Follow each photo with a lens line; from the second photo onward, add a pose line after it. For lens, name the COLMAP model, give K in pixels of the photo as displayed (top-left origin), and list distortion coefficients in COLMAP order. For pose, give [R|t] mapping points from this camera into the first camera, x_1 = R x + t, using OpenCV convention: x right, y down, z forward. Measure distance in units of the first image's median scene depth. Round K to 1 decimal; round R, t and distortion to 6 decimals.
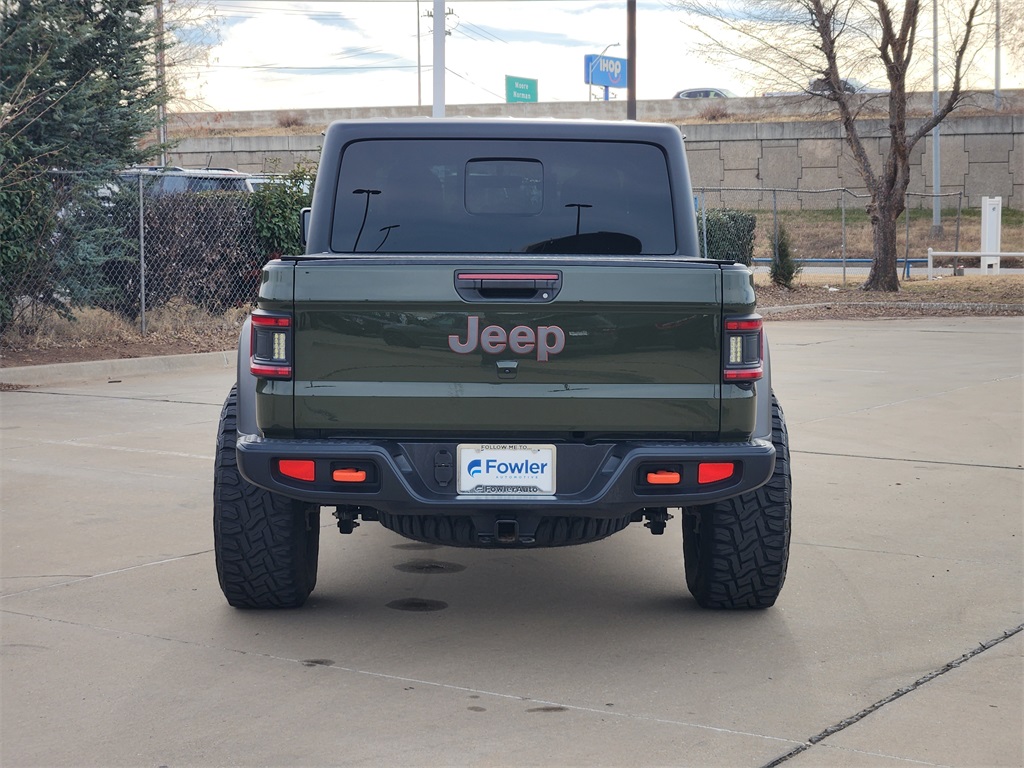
lens RADIAL K [[1854.2, 0, 553.8], [0, 1854.2, 345.2], [0, 0, 1]] dist [-0.483154, 5.536844]
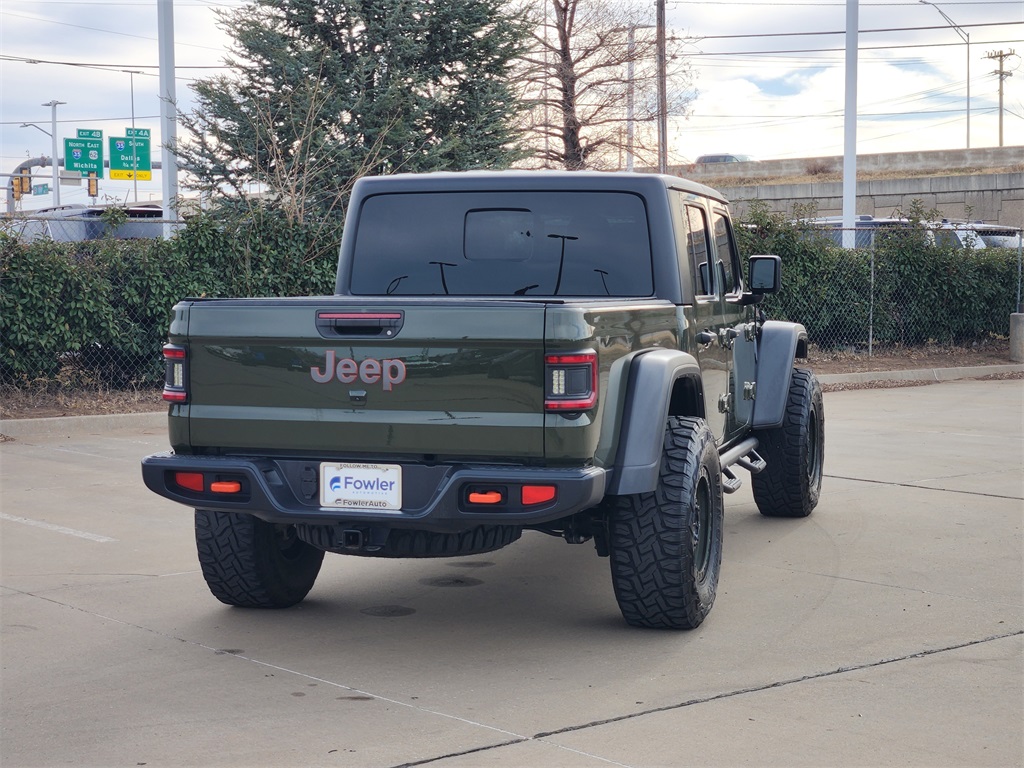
lens RADIAL K [[1854.2, 0, 553.8], [0, 1854.2, 345.2], [0, 0, 1]] dist [-0.483154, 5.536844]
pose [[0.953276, 0.002589, -0.302091, 0.427043], [-0.010297, 0.999661, -0.023927, 0.006803], [0.301927, 0.025920, 0.952979, -0.041977]]
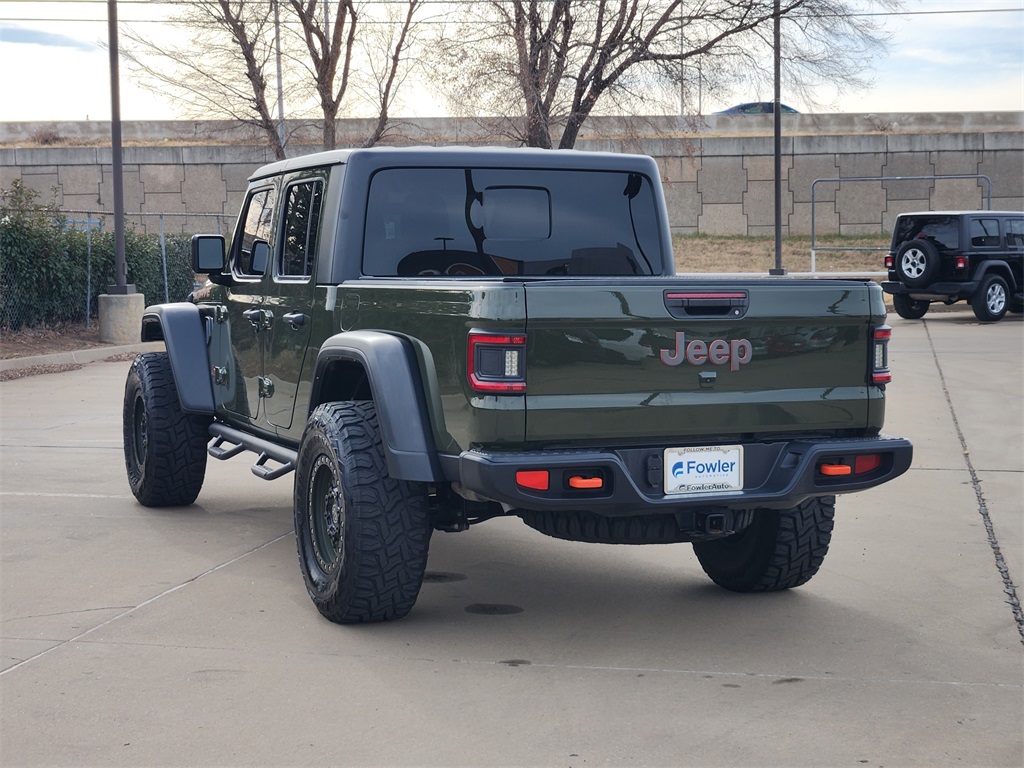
lens RADIAL K [[1854.2, 0, 553.8], [0, 1854.2, 345.2], [0, 0, 1]] dist [-0.483154, 5.536844]
pose [[0.929229, -0.021921, 0.368854, -0.513956], [0.027113, 0.999593, -0.008899, 0.000190], [-0.368509, 0.018269, 0.929445, 0.004924]]
